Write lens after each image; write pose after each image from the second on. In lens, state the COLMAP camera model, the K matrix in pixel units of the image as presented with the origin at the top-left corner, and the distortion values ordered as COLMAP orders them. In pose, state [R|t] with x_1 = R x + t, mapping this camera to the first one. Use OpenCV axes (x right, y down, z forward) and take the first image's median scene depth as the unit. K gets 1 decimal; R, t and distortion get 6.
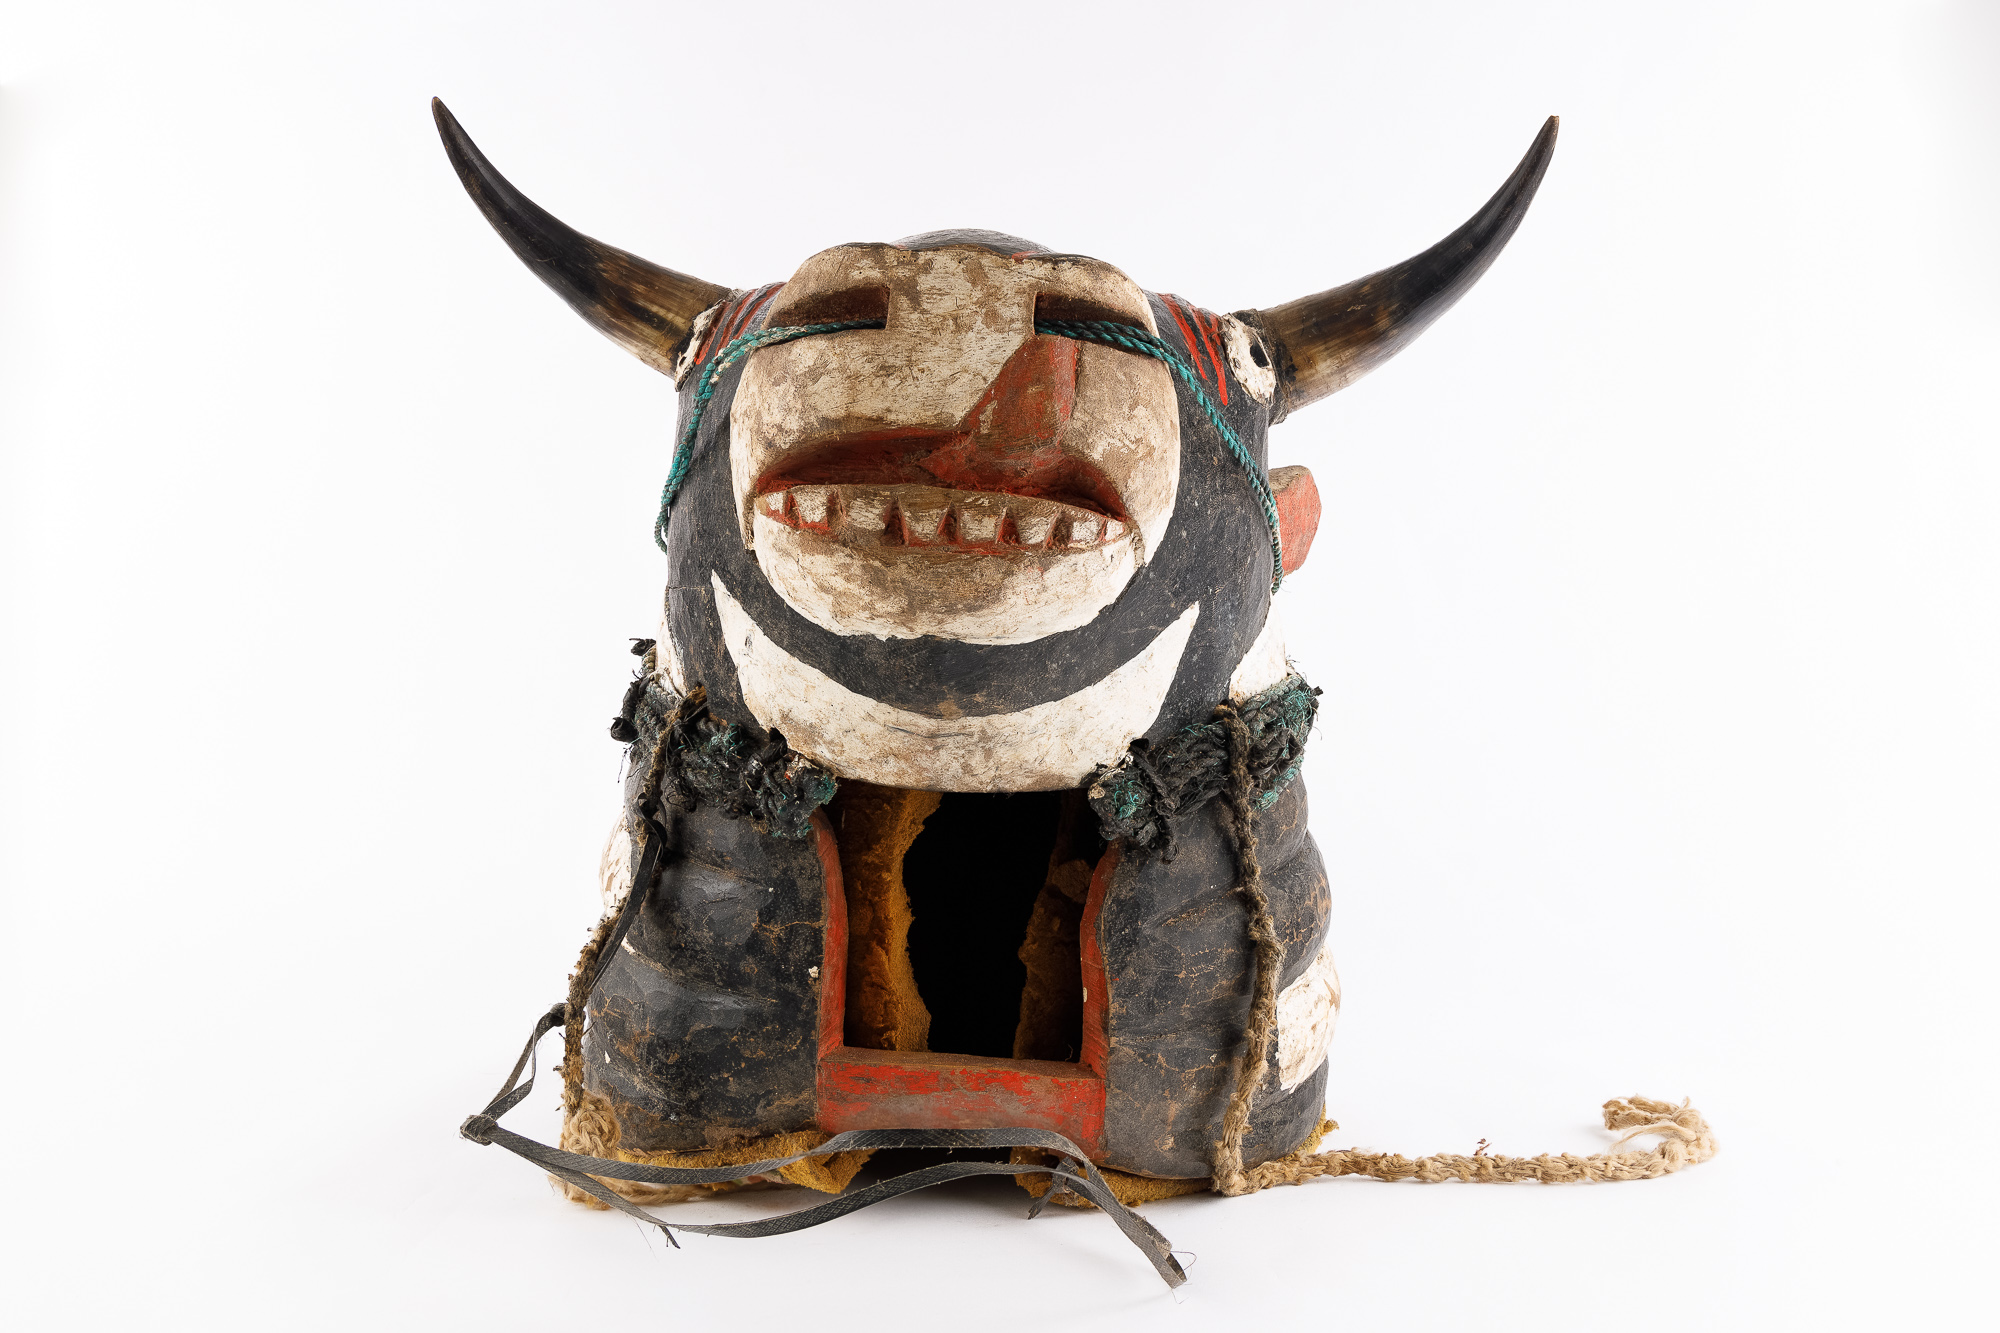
lens RADIAL K [[2251.5, 0, 1070.6], [0, 2251.5, 619.8], [0, 0, 1]] dist [-0.005936, 0.001710]
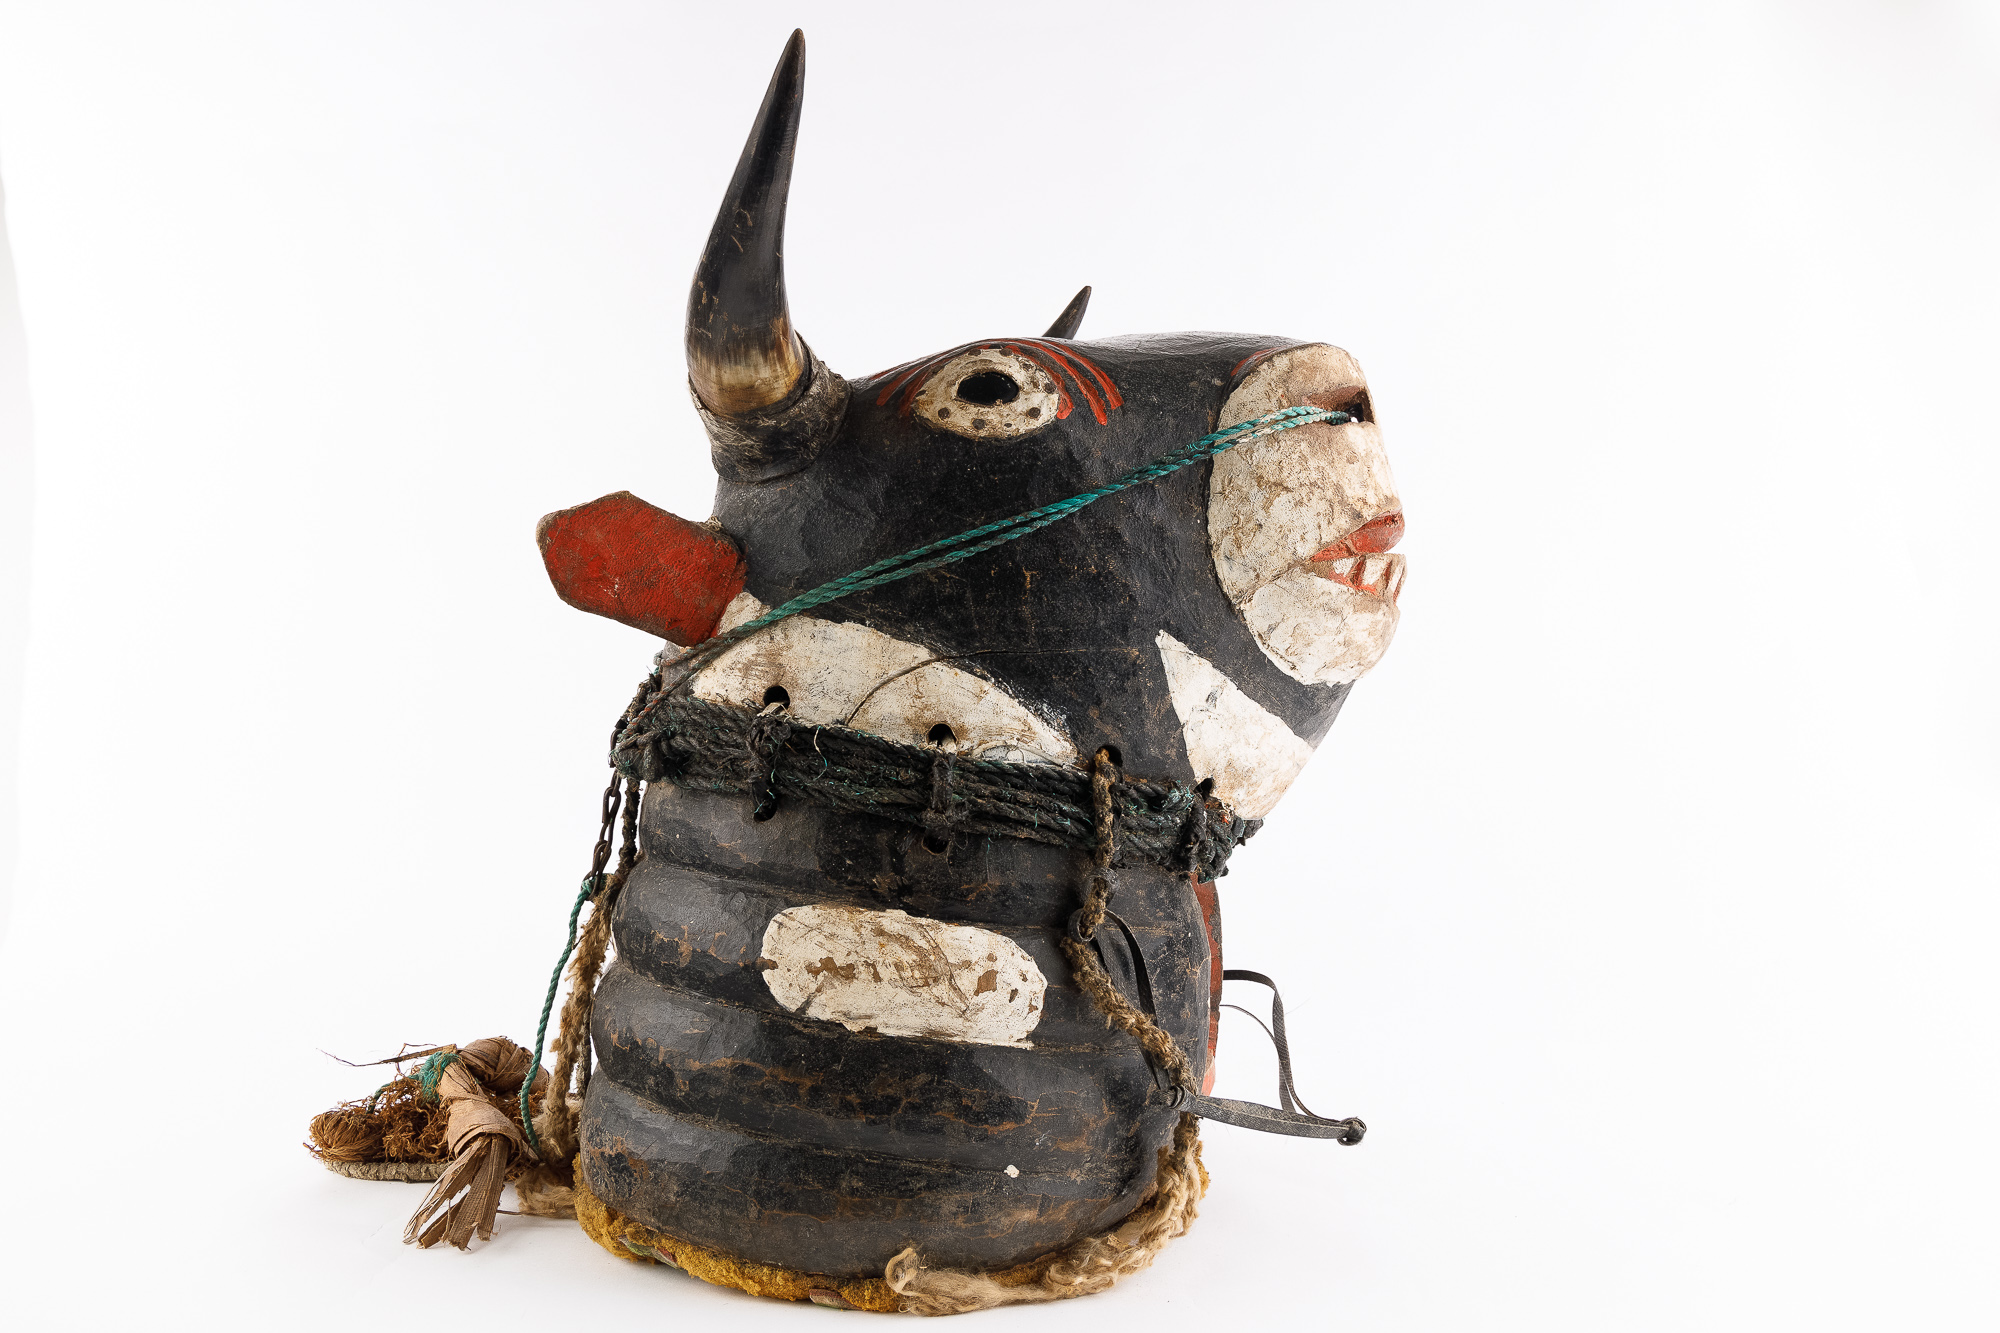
lens RADIAL K [[2090.5, 0, 1000.0], [0, 2090.5, 666.5], [0, 0, 1]] dist [-0.011224, -0.002521]
pose [[0.178249, -0.028624, 0.983569, -1.143362], [0.038388, 0.999018, 0.022117, -0.030775], [-0.983236, 0.033815, 0.179172, 0.943003]]
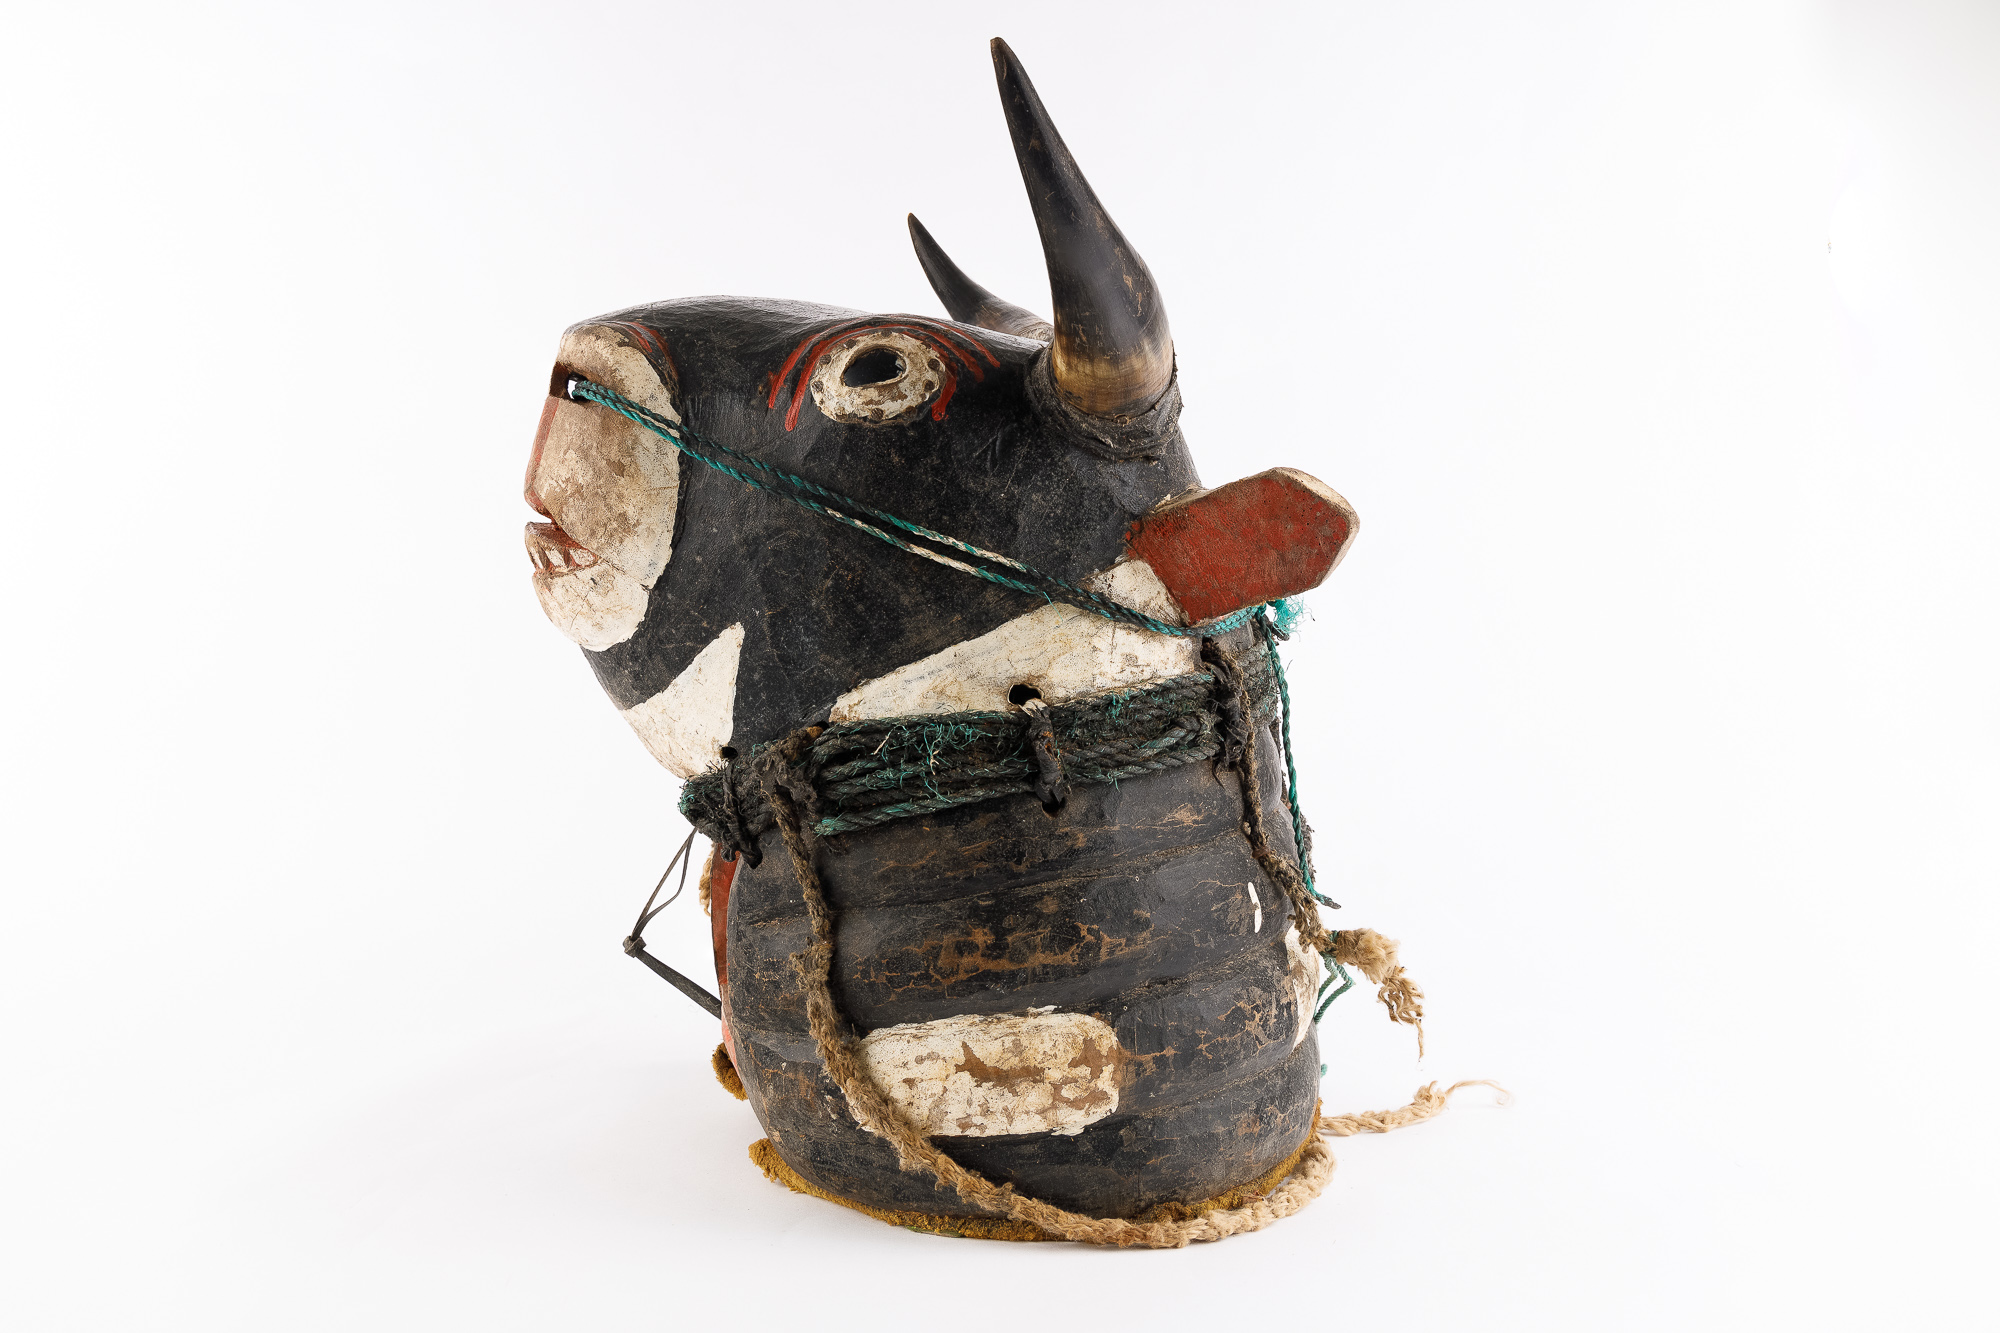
lens RADIAL K [[2156.6, 0, 954.8], [0, 2156.6, 648.8], [0, 0, 1]] dist [0.008545, 0.005479]
pose [[0.145565, 0.042508, -0.988435, 1.107629], [-0.023347, 0.998946, 0.039522, -0.039378], [0.989073, 0.017324, 0.146404, 0.986620]]
